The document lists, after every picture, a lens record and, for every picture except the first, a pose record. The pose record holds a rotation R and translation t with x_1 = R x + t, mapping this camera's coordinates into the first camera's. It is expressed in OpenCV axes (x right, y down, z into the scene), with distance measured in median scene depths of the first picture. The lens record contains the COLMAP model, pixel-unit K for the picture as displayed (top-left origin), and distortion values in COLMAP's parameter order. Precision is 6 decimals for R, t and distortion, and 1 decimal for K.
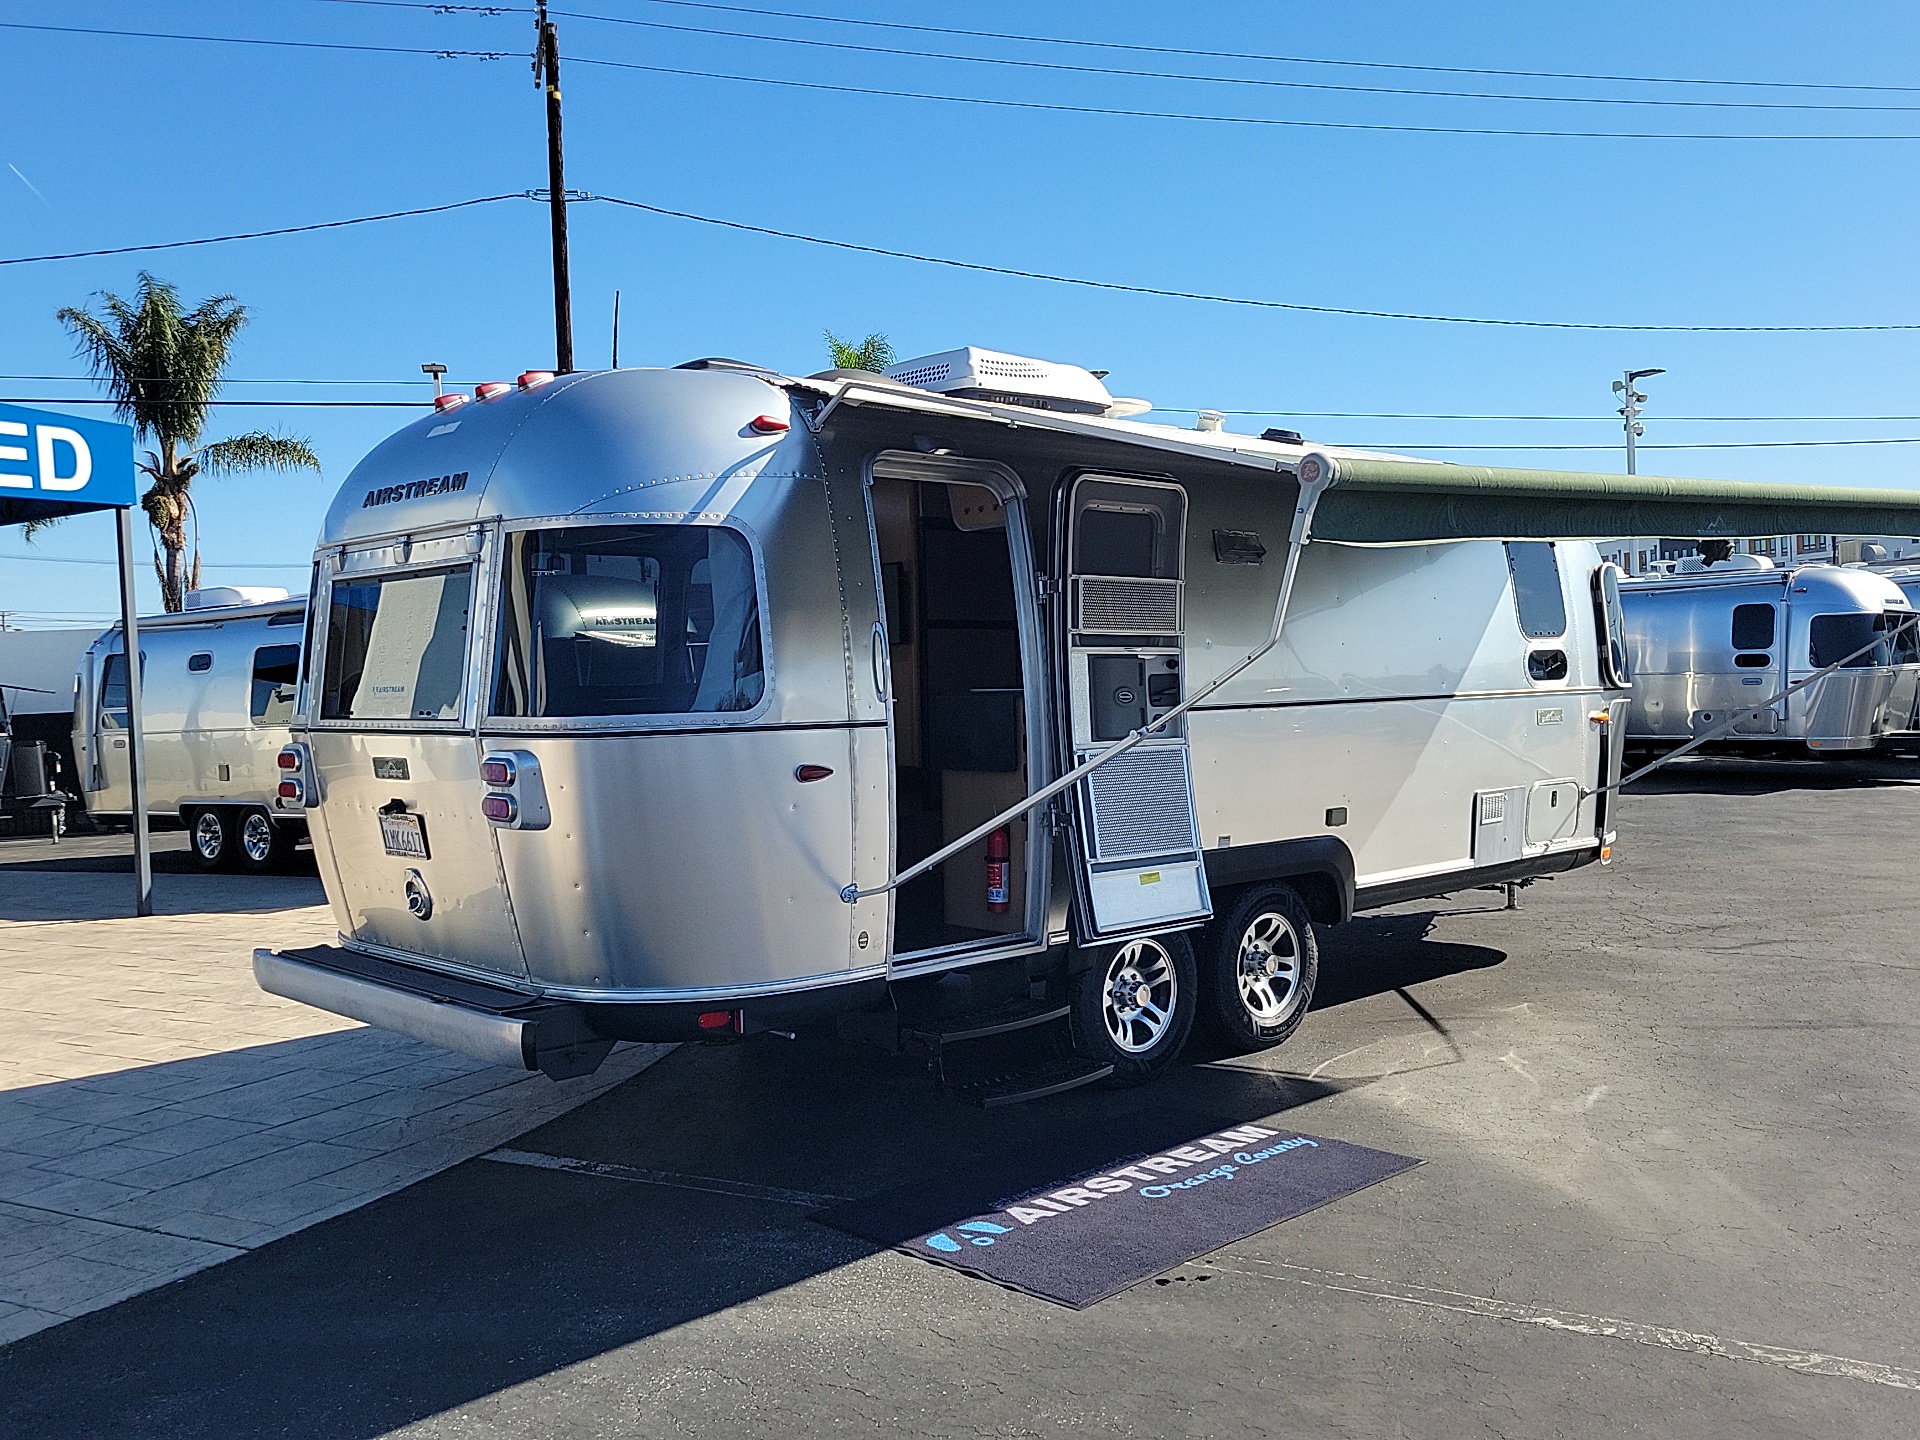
lens RADIAL K [[1638.0, 0, 958.7], [0, 1638.0, 702.2], [0, 0, 1]] dist [0.046876, -0.011627]
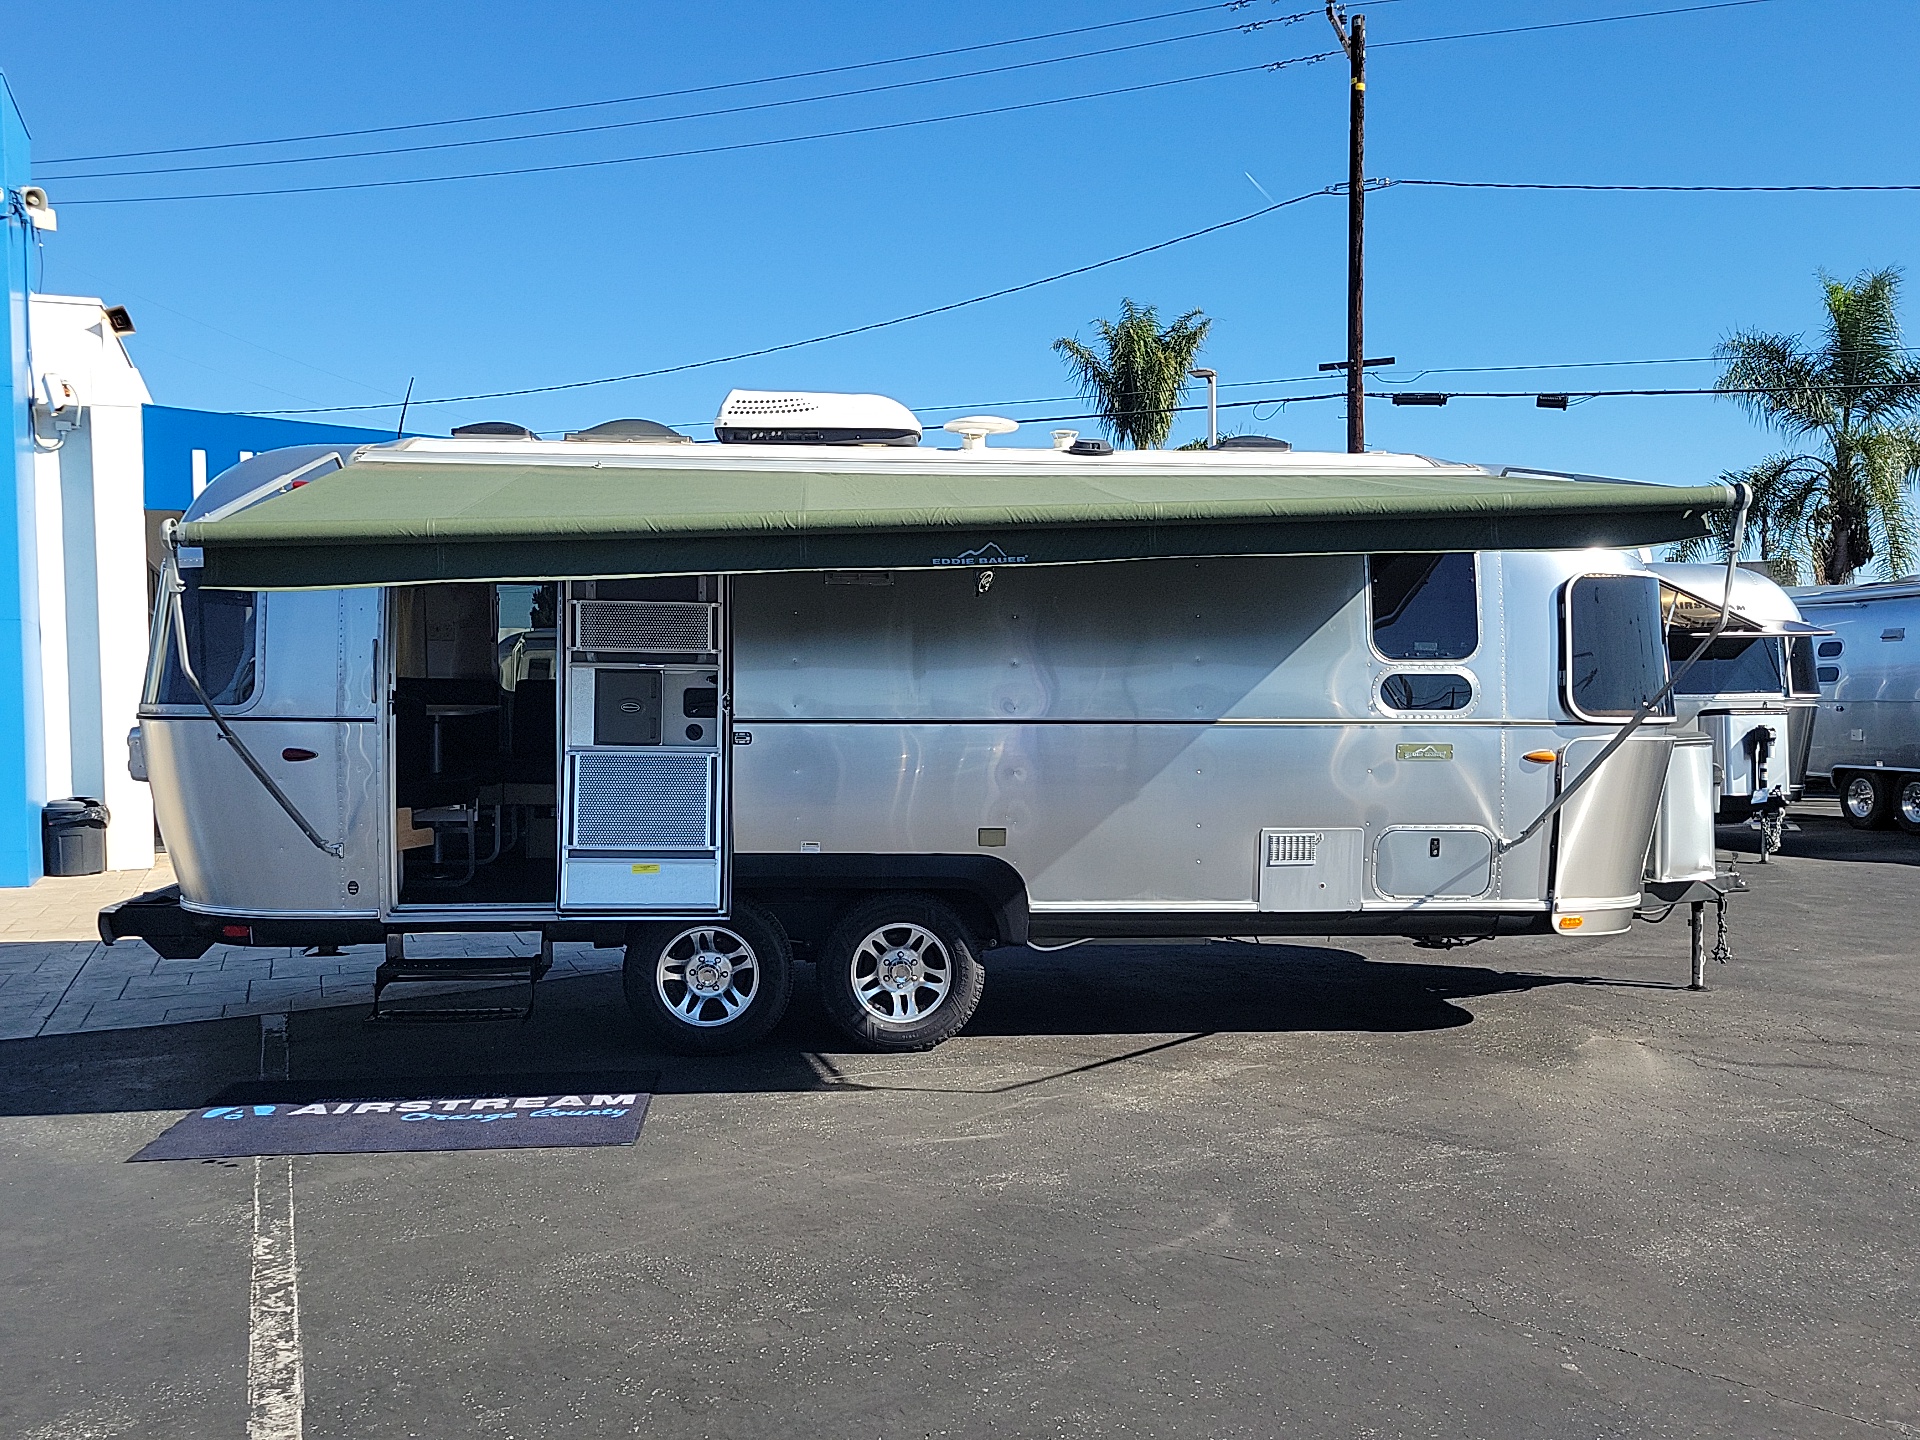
lens RADIAL K [[1644.3, 0, 960.0], [0, 1644.3, 720.0], [0, 0, 1]] dist [0.041702, -0.003444]
pose [[0.787090, 0.047540, -0.615003, 0.832876], [-0.033112, 0.998844, 0.034833, -0.035377], [0.615949, -0.007053, 0.787755, 0.205787]]
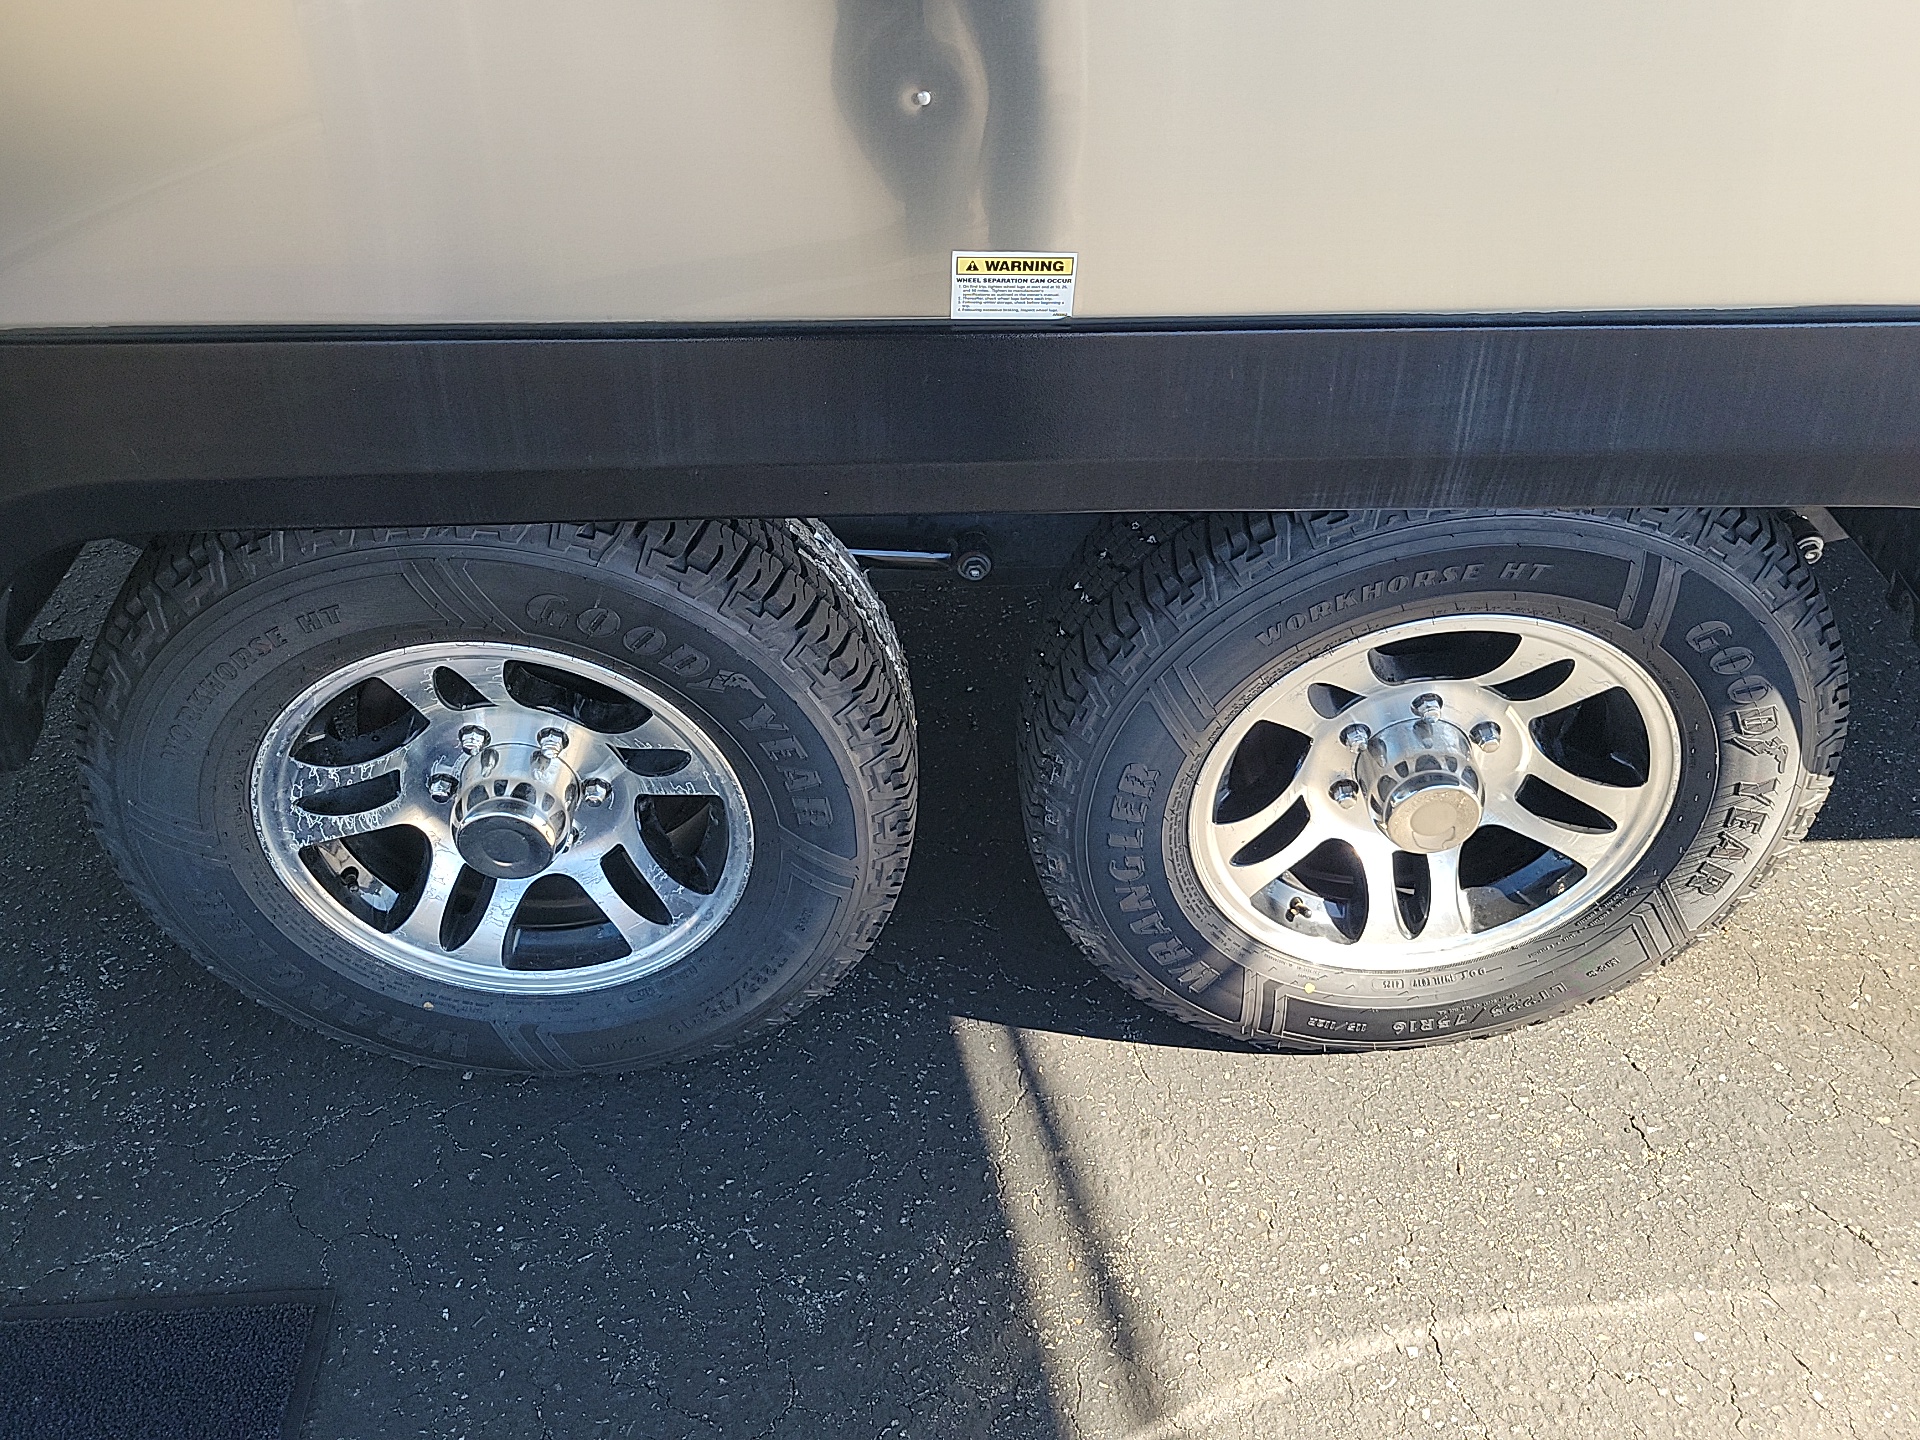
lens RADIAL K [[1644.3, 0, 960.0], [0, 1644.3, 720.0], [0, 0, 1]] dist [0.041702, -0.003444]
pose [[0.753493, 0.439018, -0.489399, 0.239192], [-0.026166, 0.763818, 0.644901, 0.013382], [0.656935, -0.473123, 0.587019, 0.824512]]
